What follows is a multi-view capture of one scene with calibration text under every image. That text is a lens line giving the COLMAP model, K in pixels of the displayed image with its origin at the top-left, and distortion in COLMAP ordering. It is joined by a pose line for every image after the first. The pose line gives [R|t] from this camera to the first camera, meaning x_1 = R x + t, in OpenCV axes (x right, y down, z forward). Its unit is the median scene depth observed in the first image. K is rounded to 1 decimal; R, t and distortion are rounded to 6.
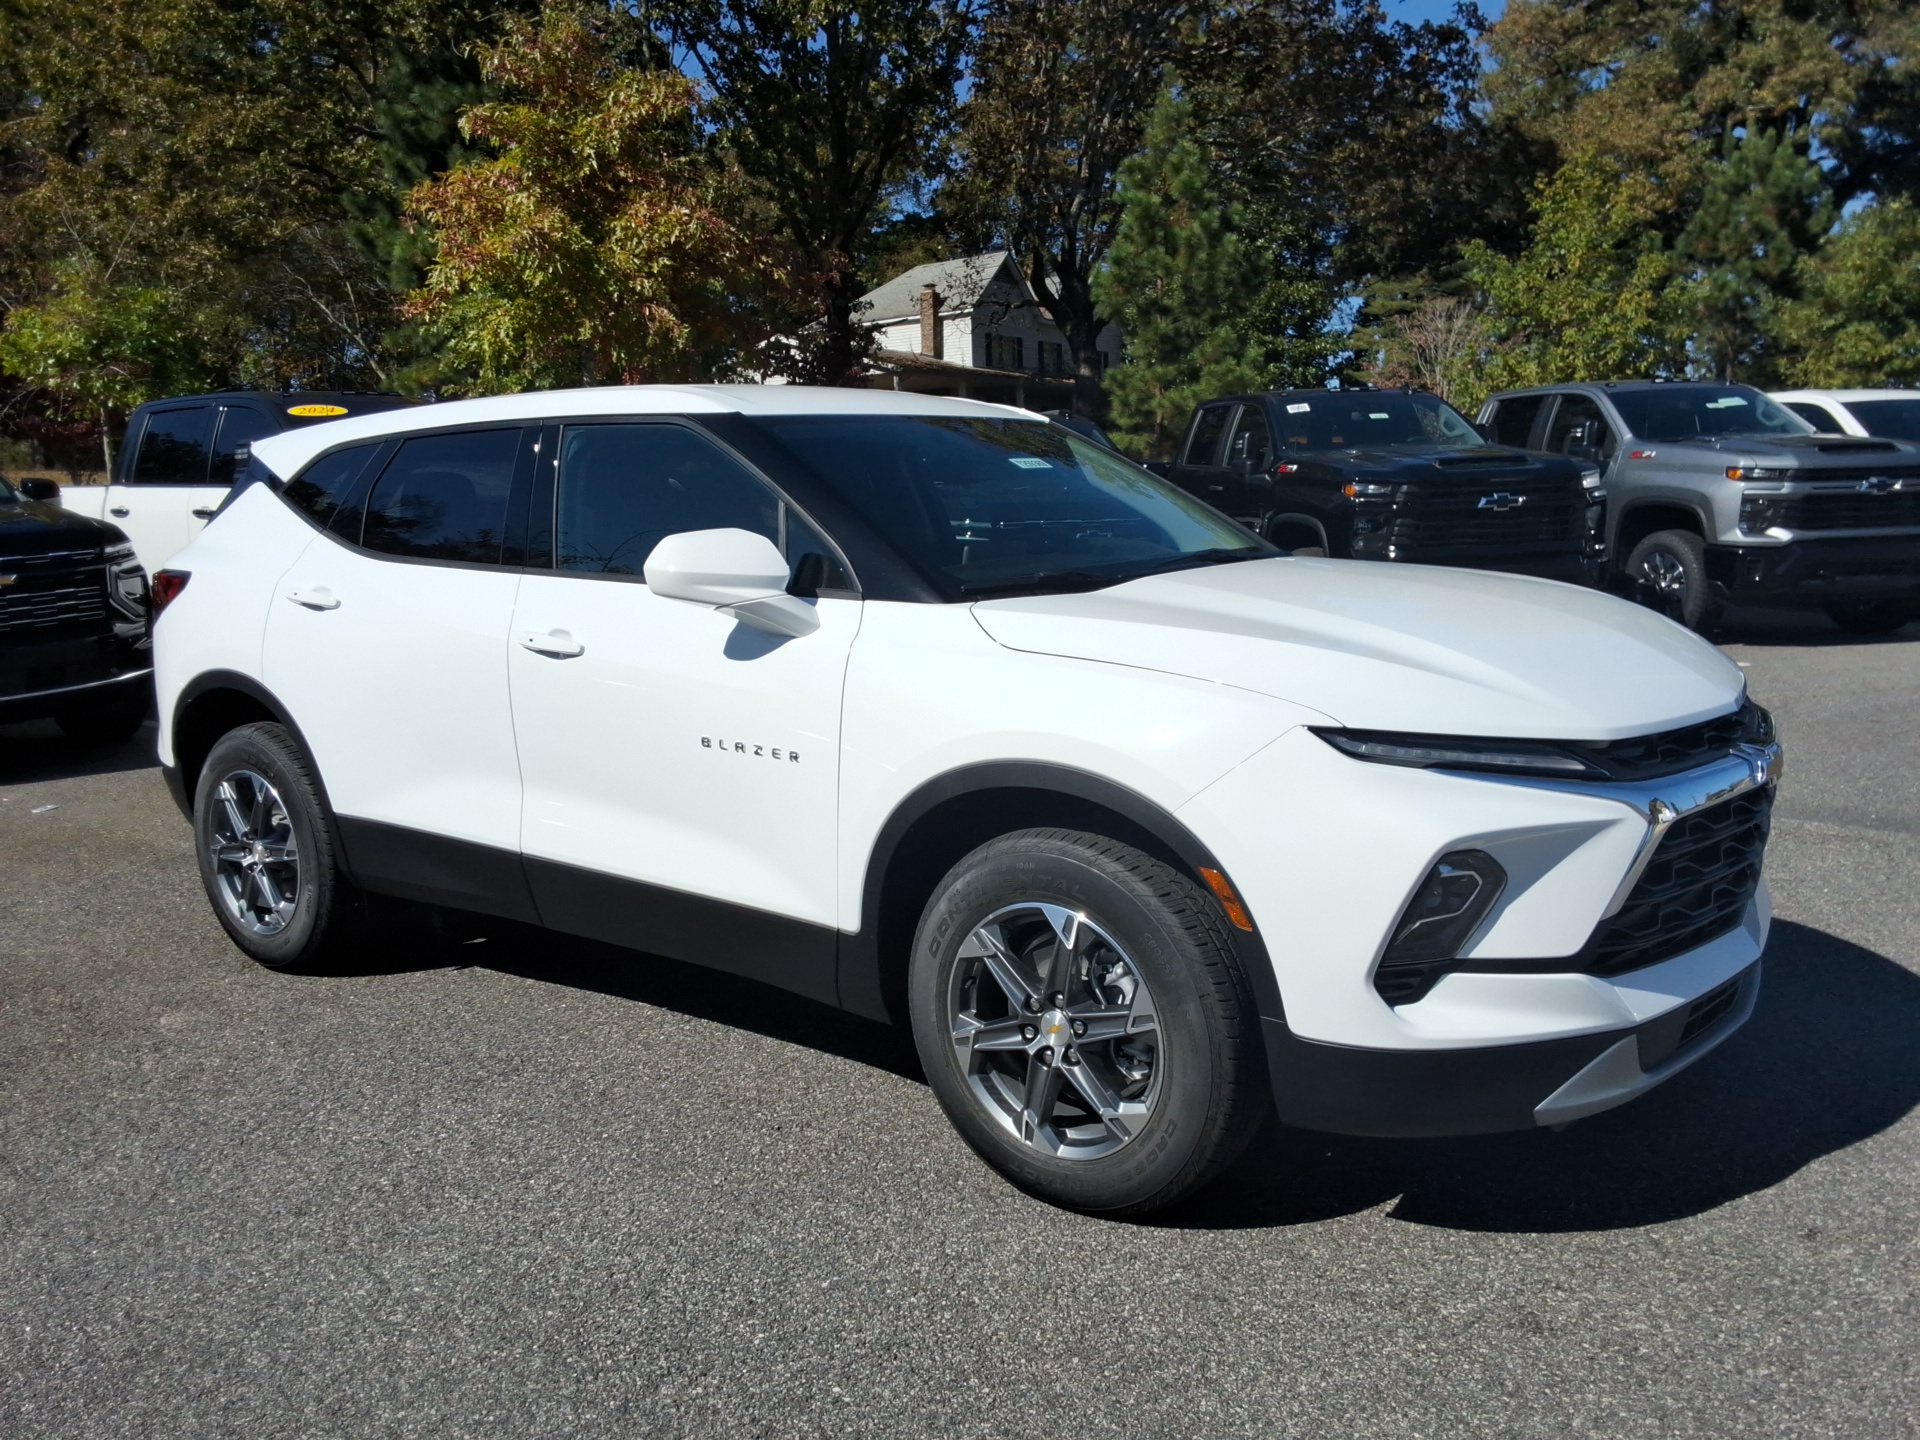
lens RADIAL K [[1537.9, 0, 972.9], [0, 1537.9, 734.6], [0, 0, 1]] dist [0.140623, -0.235262]
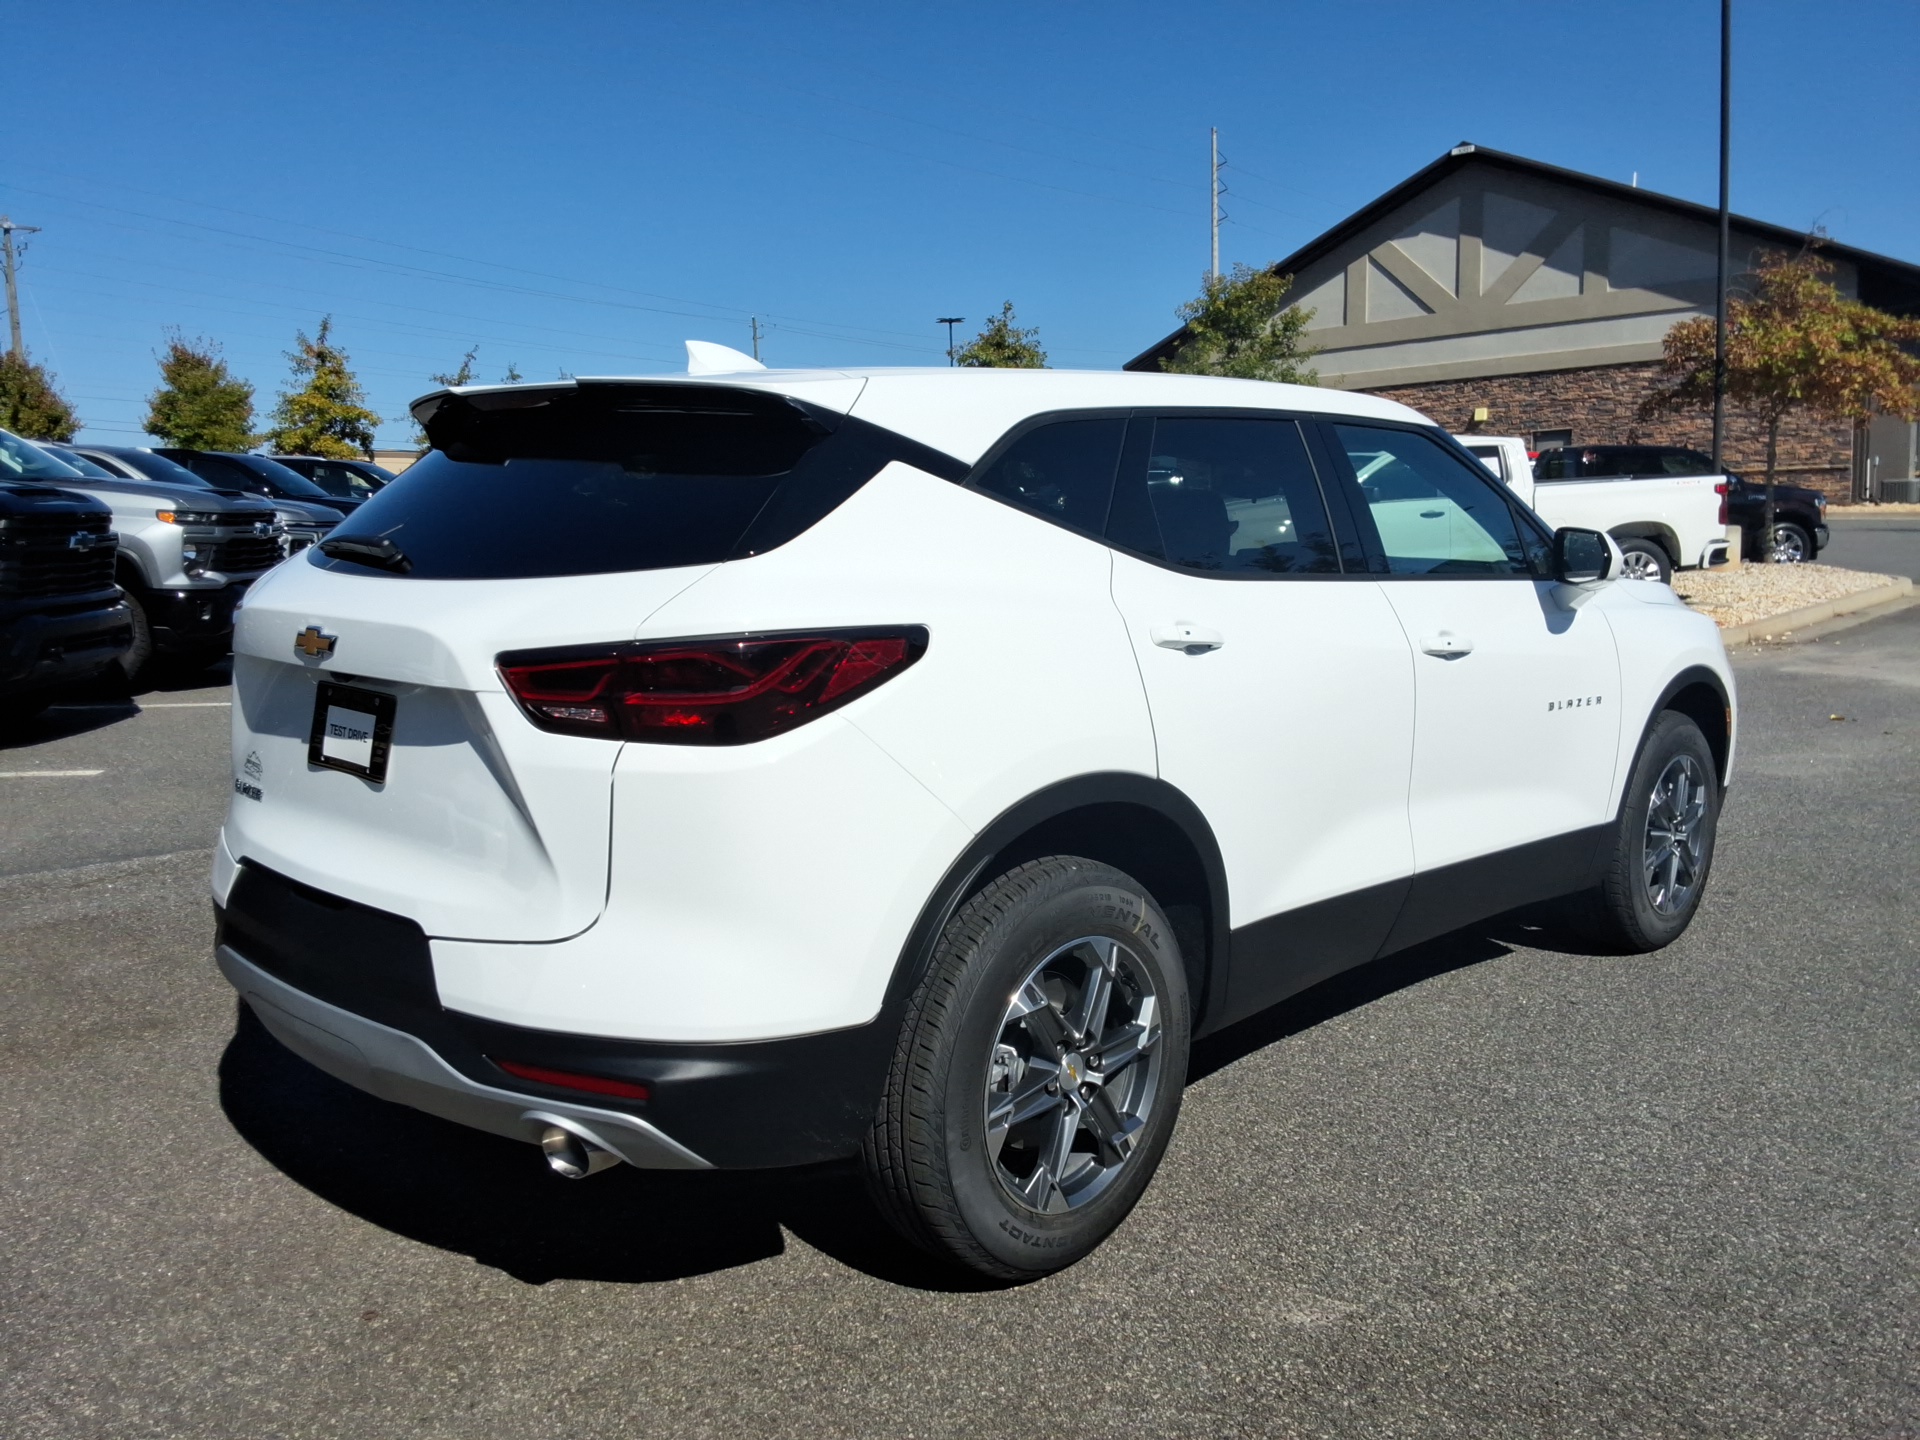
lens RADIAL K [[1542.9, 0, 960.4], [0, 1542.9, 742.7], [0, 0, 1]] dist [0.117940, -0.176533]
pose [[0.122614, -0.121404, 0.985001, -0.137084], [0.156806, 0.982393, 0.101563, -0.015569], [-0.979989, 0.142001, 0.139492, 0.124307]]
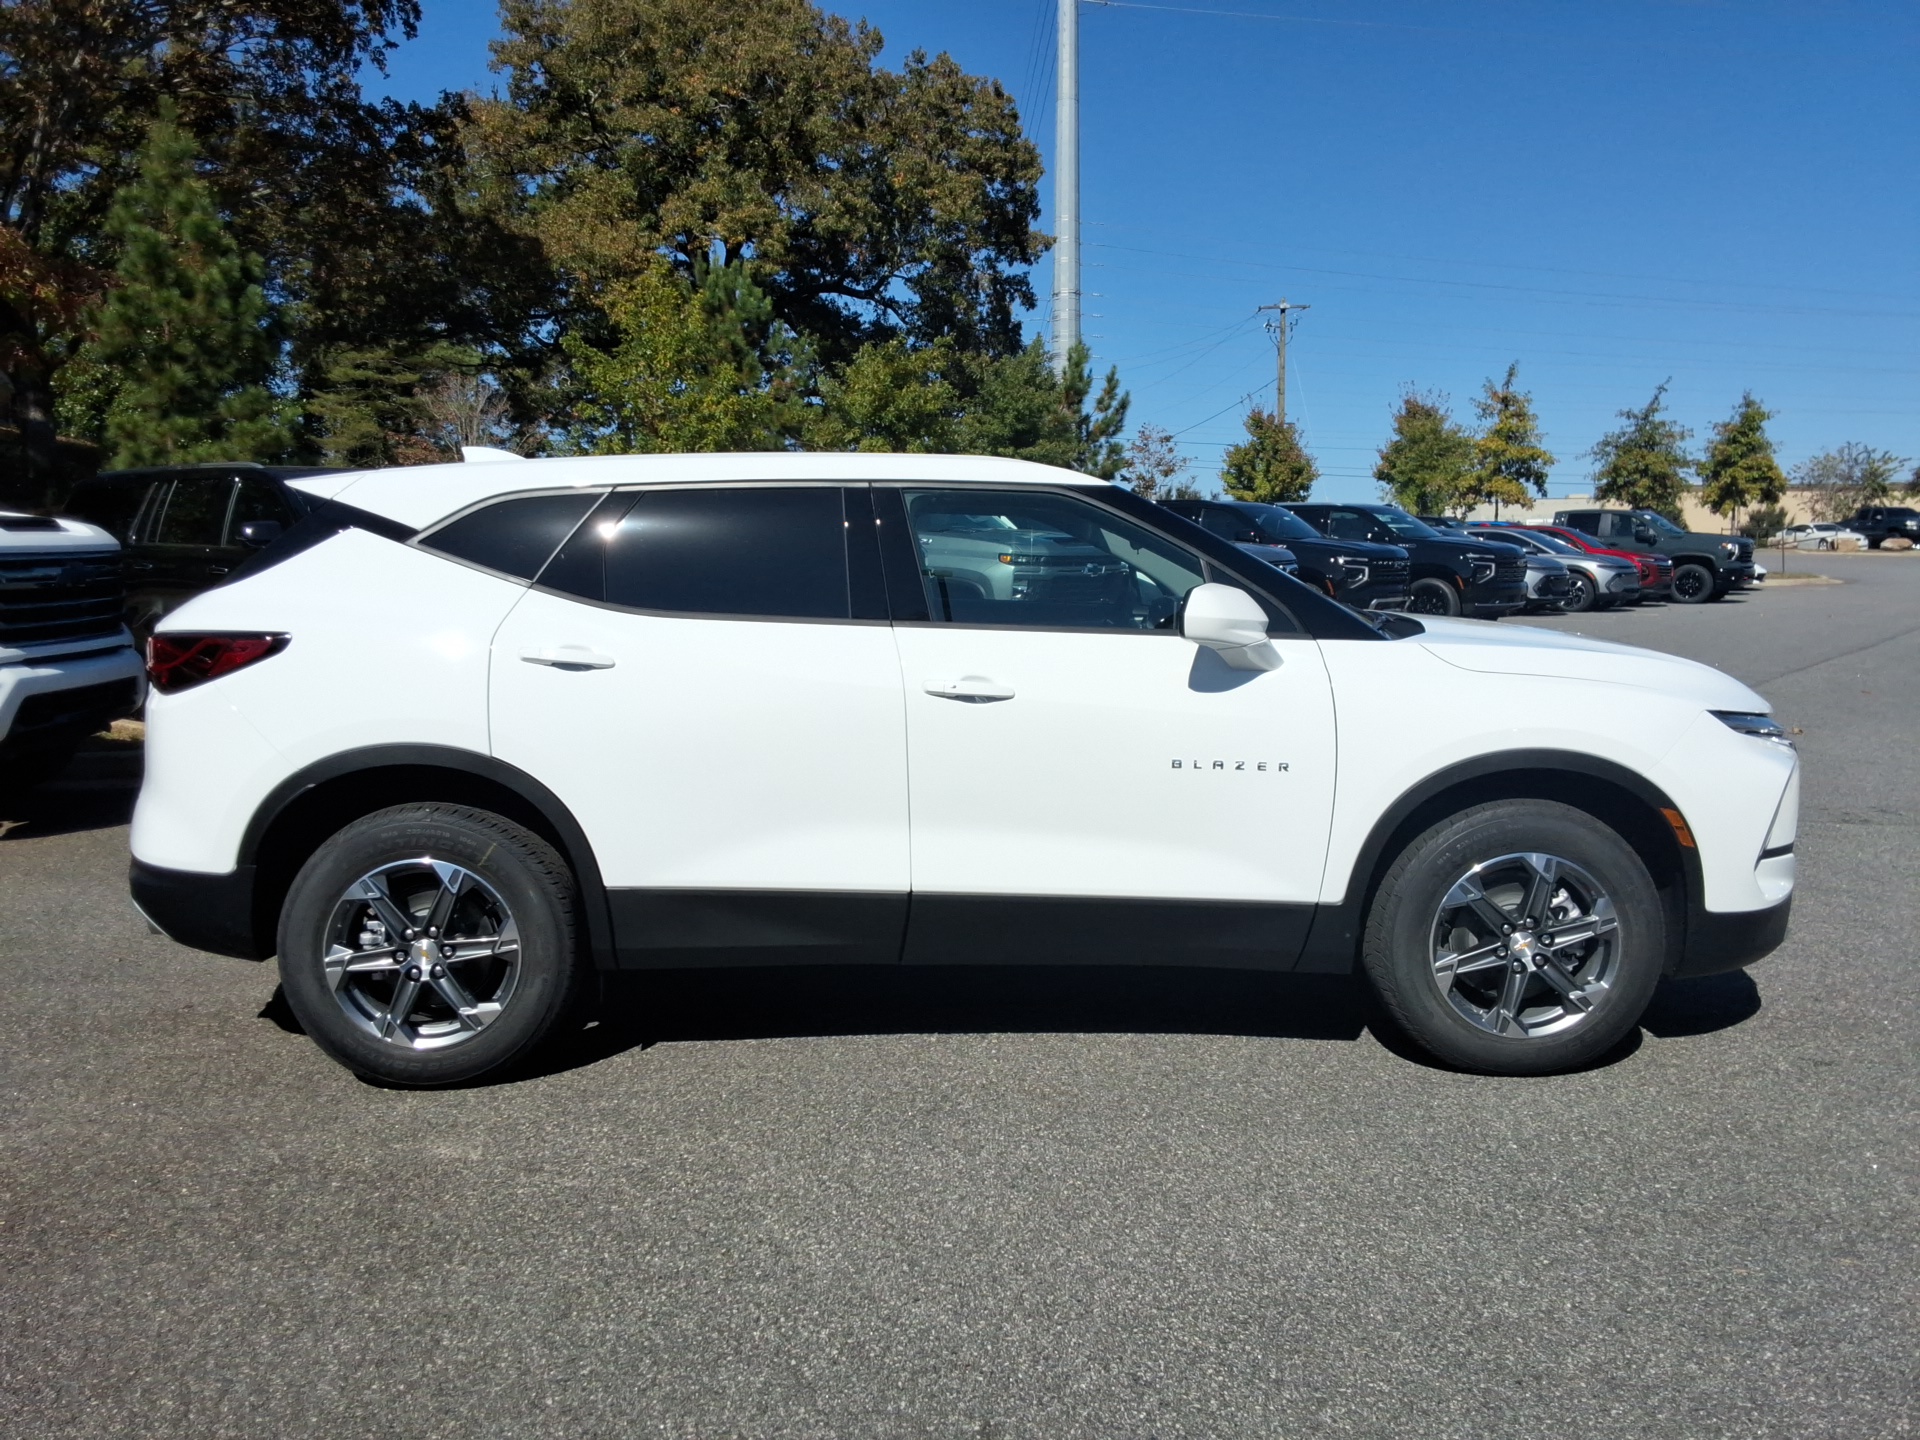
lens RADIAL K [[1537.9, 0, 972.9], [0, 1537.9, 734.6], [0, 0, 1]] dist [0.140623, -0.235262]
pose [[0.779499, -0.049221, 0.624467, -0.099564], [0.078990, 0.996674, -0.020042, -0.000599], [-0.621403, 0.064949, 0.780794, 0.017311]]
